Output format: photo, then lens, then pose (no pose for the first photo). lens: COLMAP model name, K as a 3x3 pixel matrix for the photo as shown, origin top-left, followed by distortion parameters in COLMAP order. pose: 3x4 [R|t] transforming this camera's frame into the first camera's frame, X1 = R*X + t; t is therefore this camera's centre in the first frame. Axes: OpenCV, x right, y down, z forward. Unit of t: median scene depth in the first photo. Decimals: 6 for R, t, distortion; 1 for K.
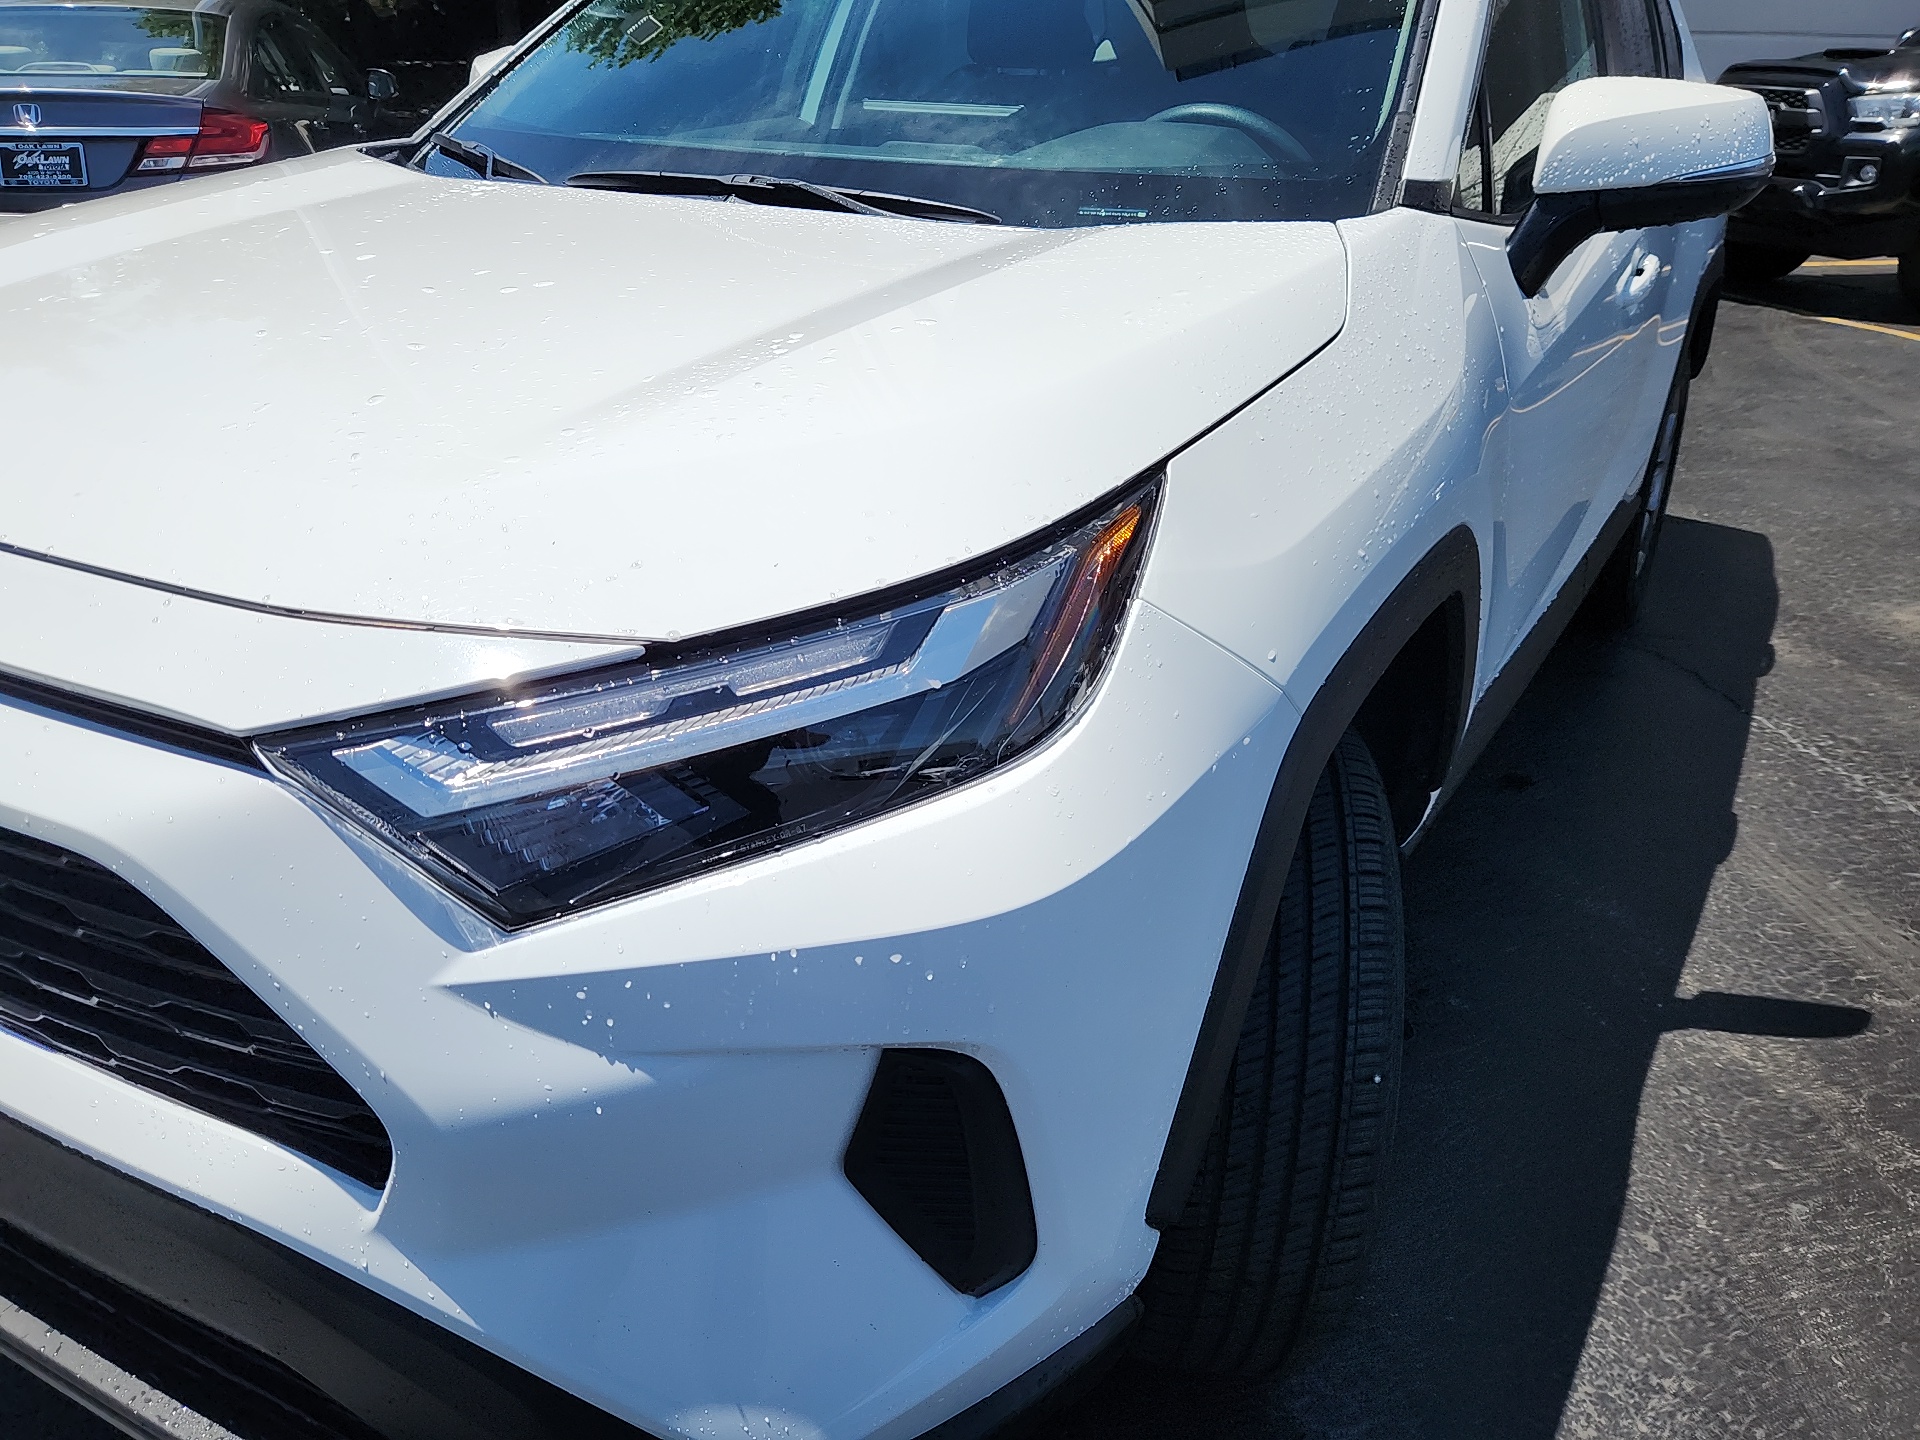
lens RADIAL K [[1472.7, 0, 960.0], [0, 1472.7, 720.0], [0, 0, 1]] dist [0.020606, -0.006730]
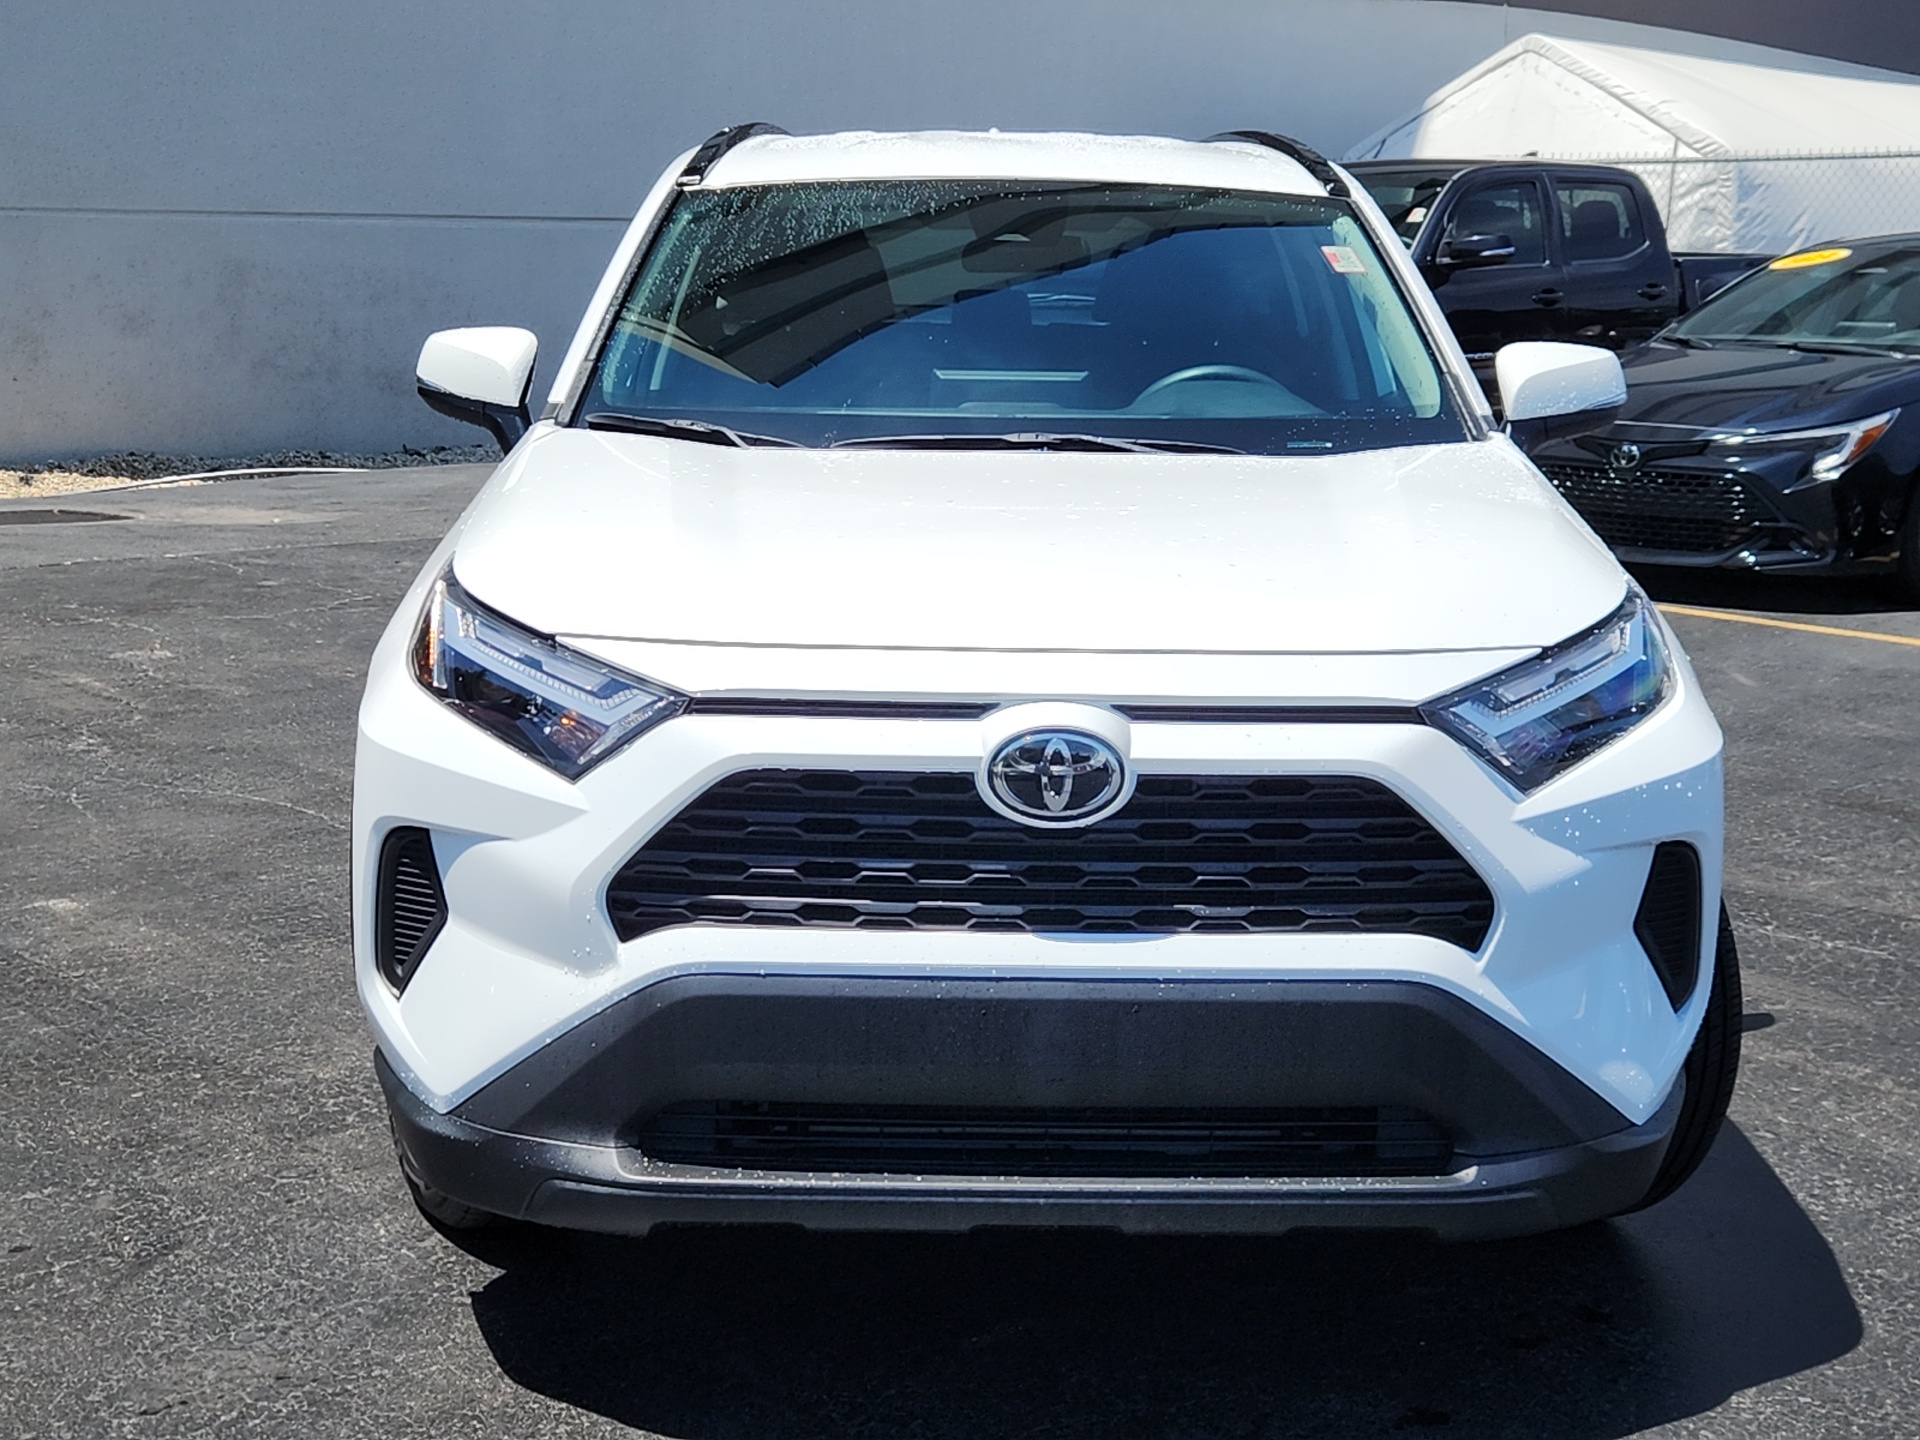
lens RADIAL K [[2521.1, 0, 1003.1], [0, 2521.1, 718.0], [0, 0, 1]] dist [0.088616, -0.124045]
pose [[0.862504, -0.102524, 0.495555, -1.782330], [0.213733, 0.961436, -0.173089, 0.333486], [-0.458699, 0.255206, 0.851155, -1.090148]]
